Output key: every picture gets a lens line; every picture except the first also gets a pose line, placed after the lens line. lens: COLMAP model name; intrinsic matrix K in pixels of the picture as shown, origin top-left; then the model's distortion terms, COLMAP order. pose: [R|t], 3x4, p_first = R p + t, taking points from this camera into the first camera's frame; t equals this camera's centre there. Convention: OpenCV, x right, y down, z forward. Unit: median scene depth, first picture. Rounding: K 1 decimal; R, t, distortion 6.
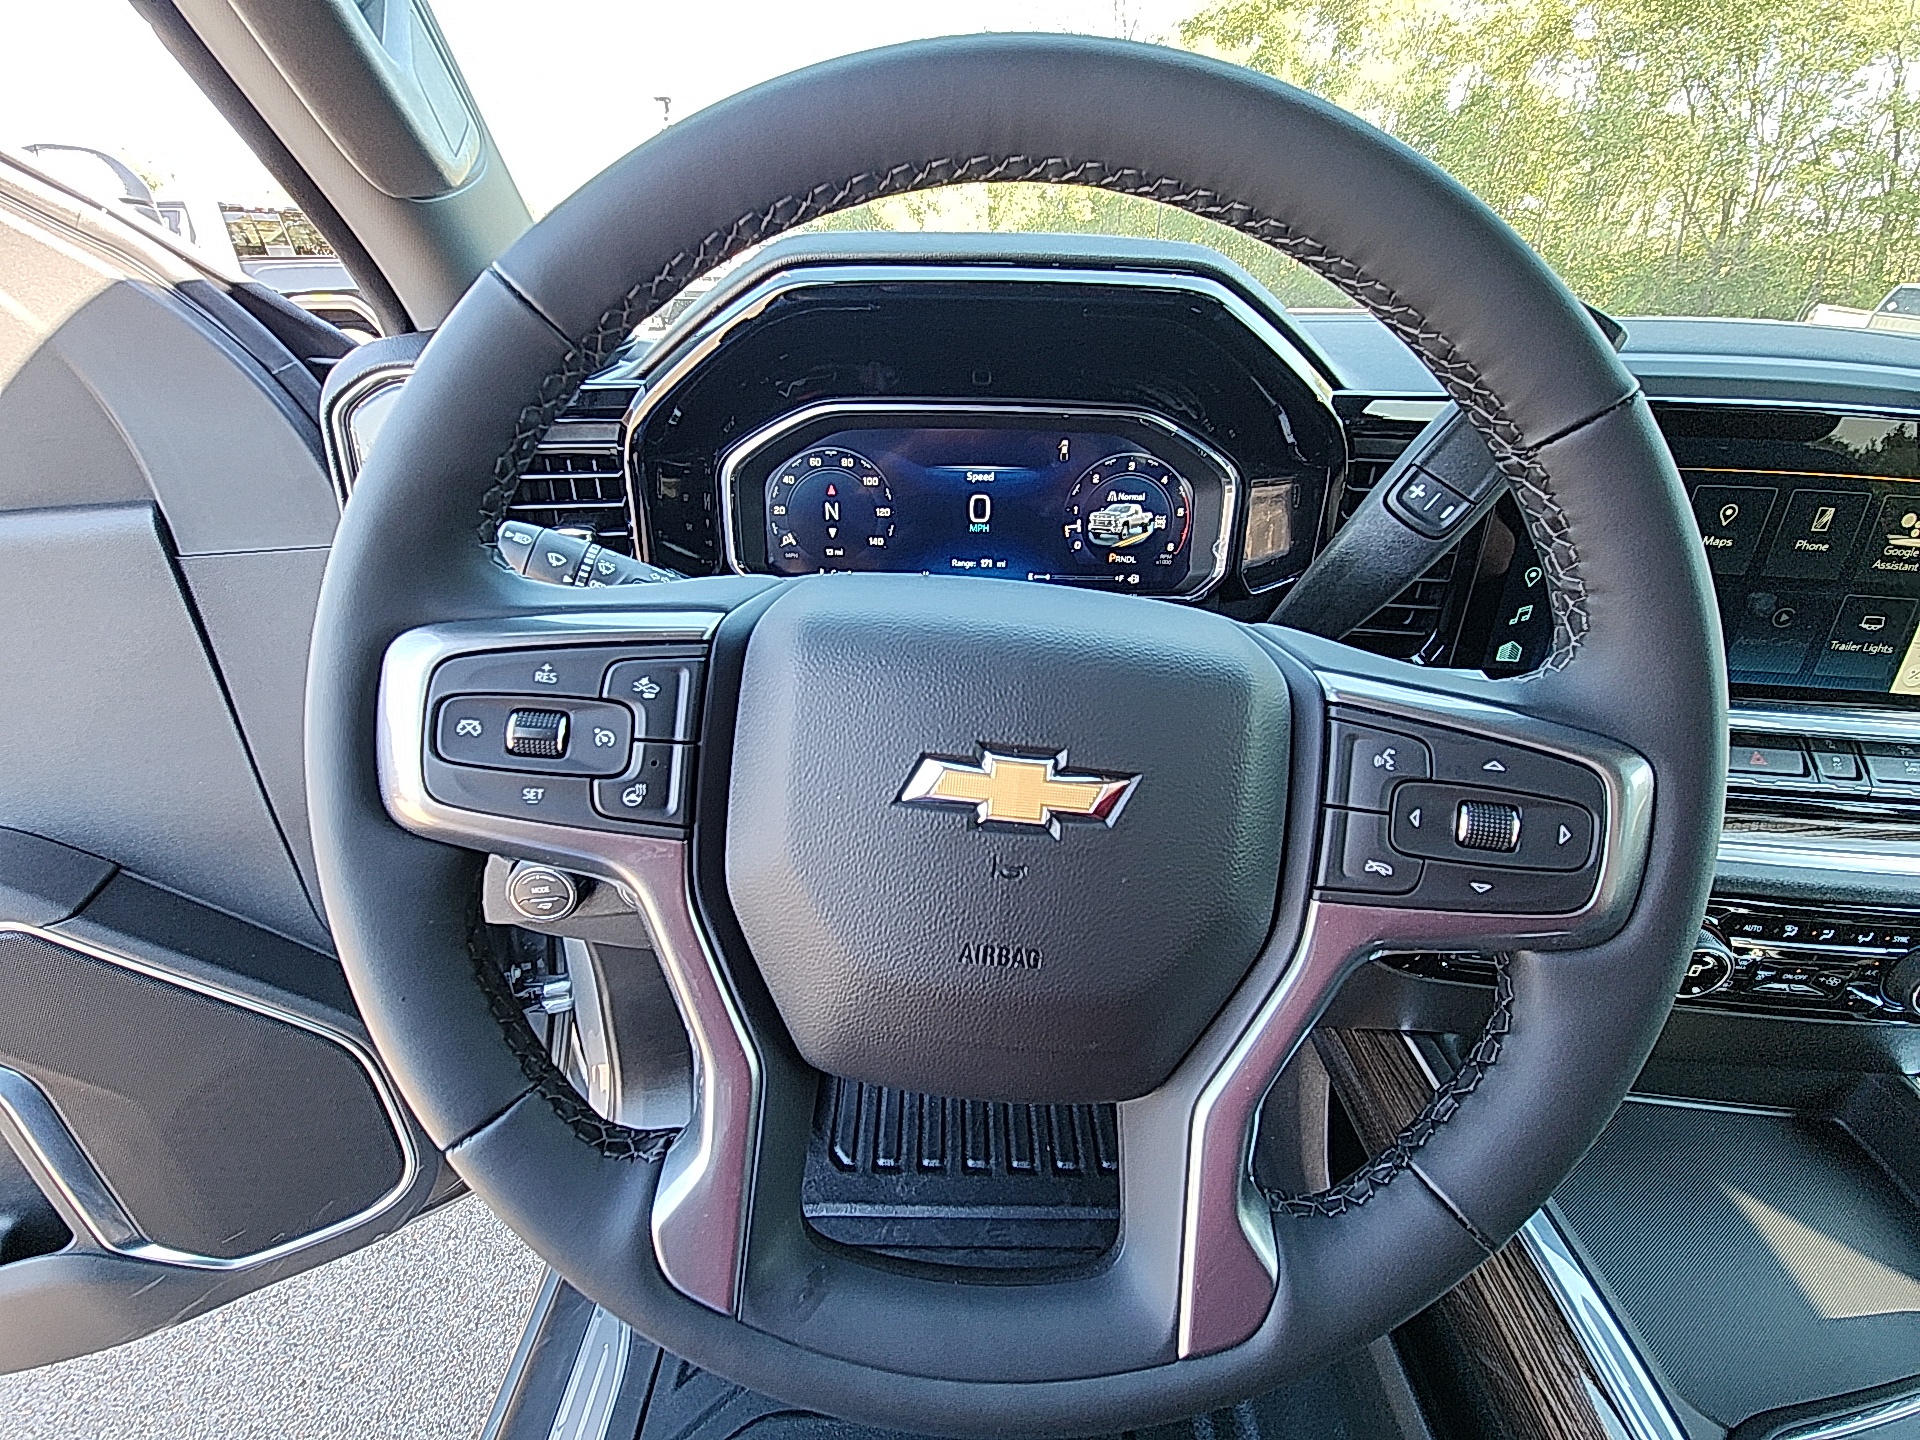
lens RADIAL K [[775.7, 0, 950.1], [0, 775.7, 707.7], [0, 0, 1]] dist [0.009563, -0.008079]
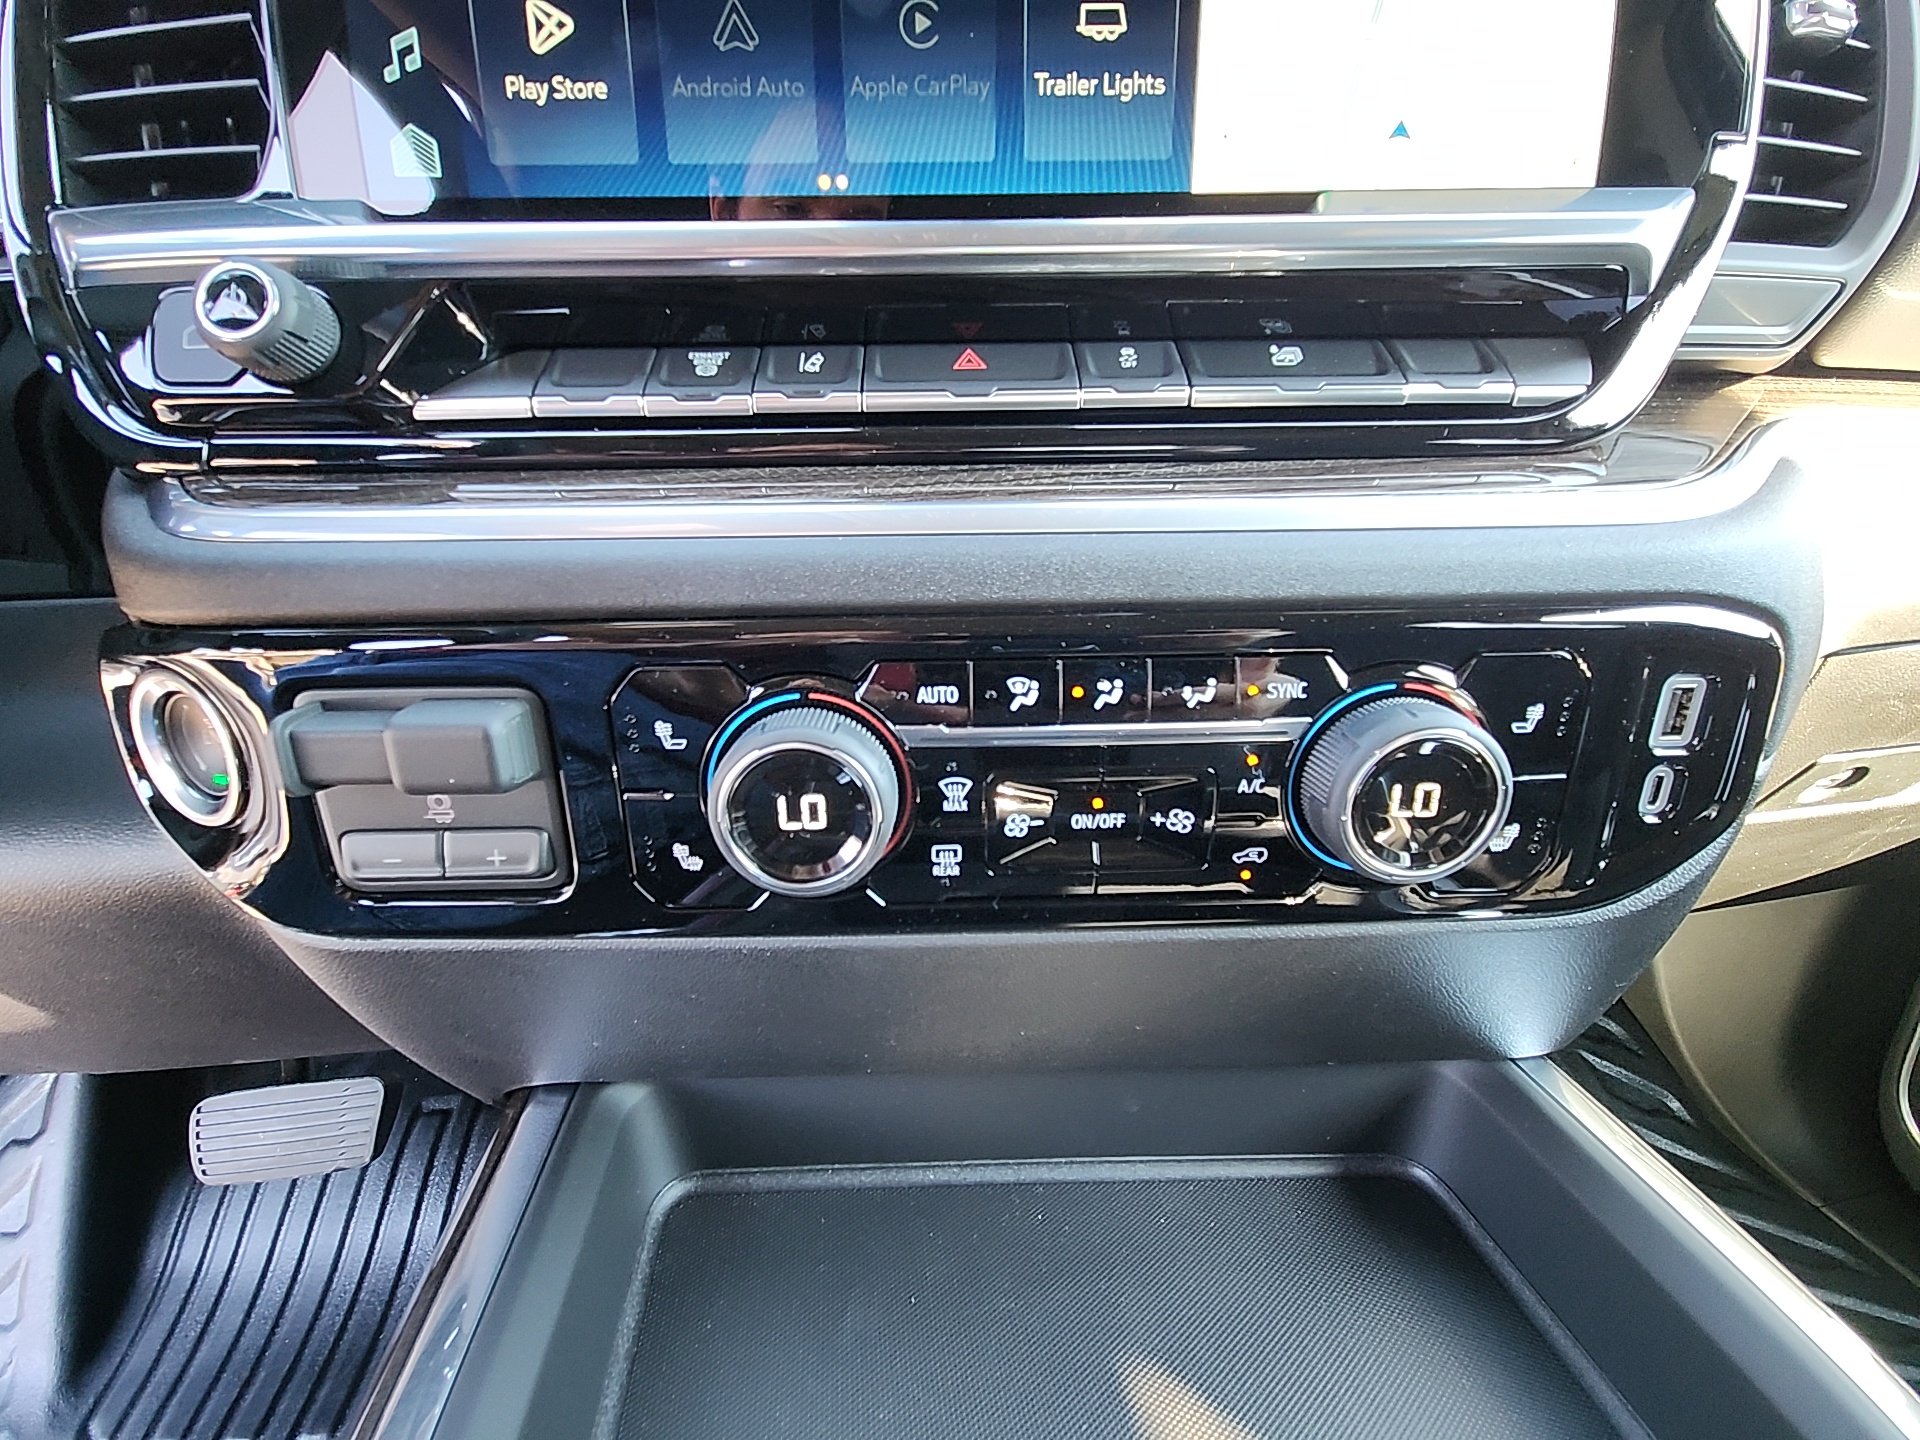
lens RADIAL K [[775.7, 0, 969.5], [0, 775.7, 706.0], [0, 0, 1]] dist [0.009563, -0.008079]
pose [[0.989121, -0.070578, 0.129066, 0.807871], [0.089808, 0.984624, -0.149835, 0.284981], [-0.116506, 0.159796, 0.980251, 0.487313]]
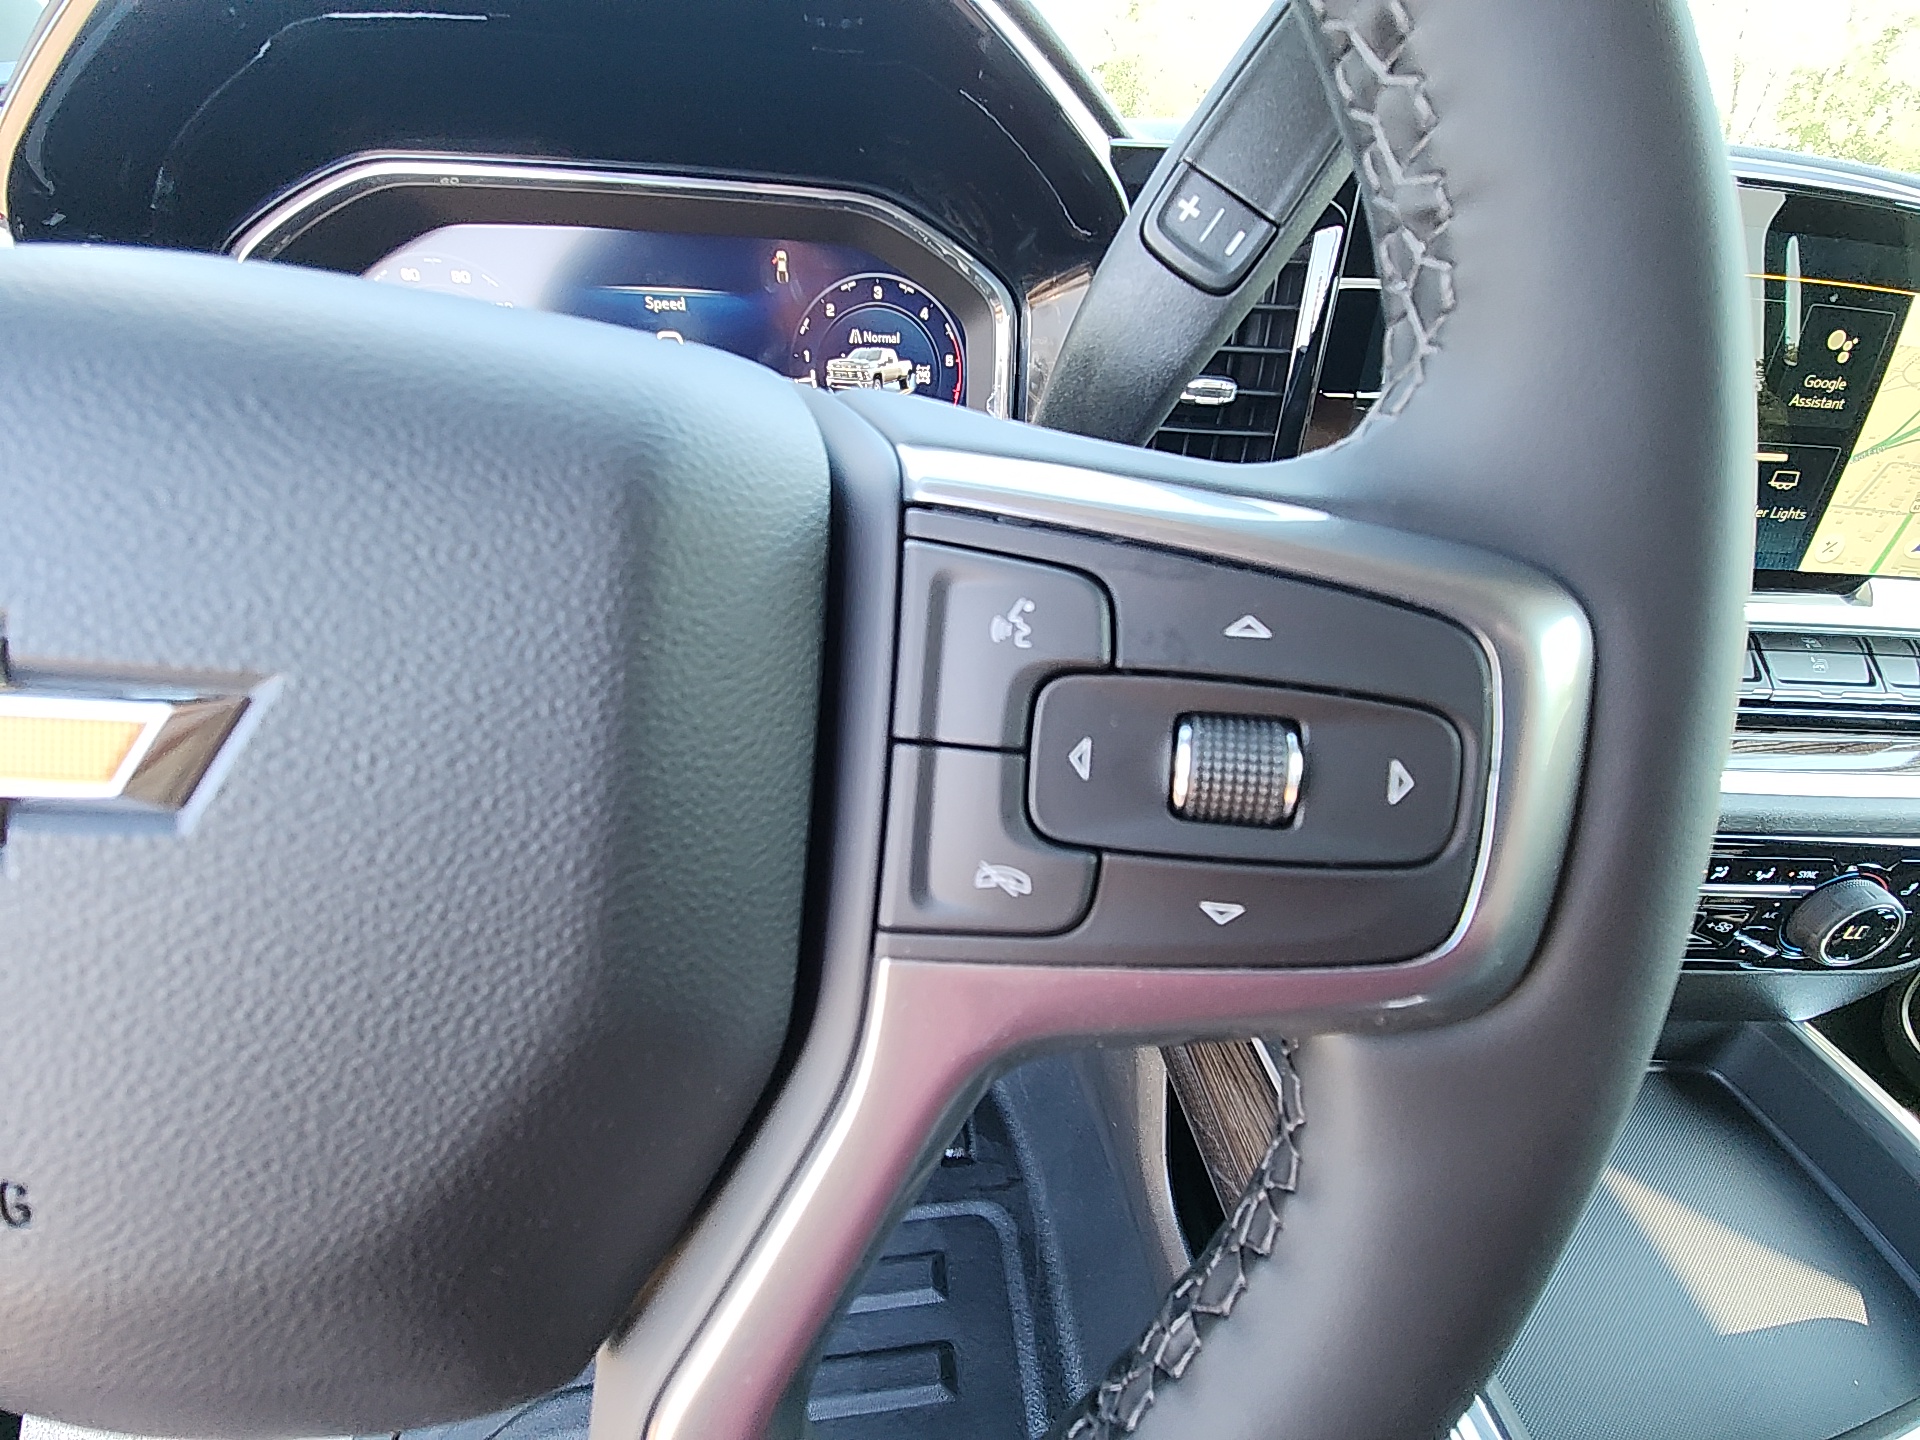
lens RADIAL K [[775.7, 0, 950.9], [0, 775.7, 709.3], [0, 0, 1]] dist [0.009563, -0.008079]
pose [[0.992319, -0.041658, 0.116483, 0.199268], [0.034533, 0.997445, 0.062531, 0.035573], [-0.118790, -0.058029, 0.991222, 0.244234]]
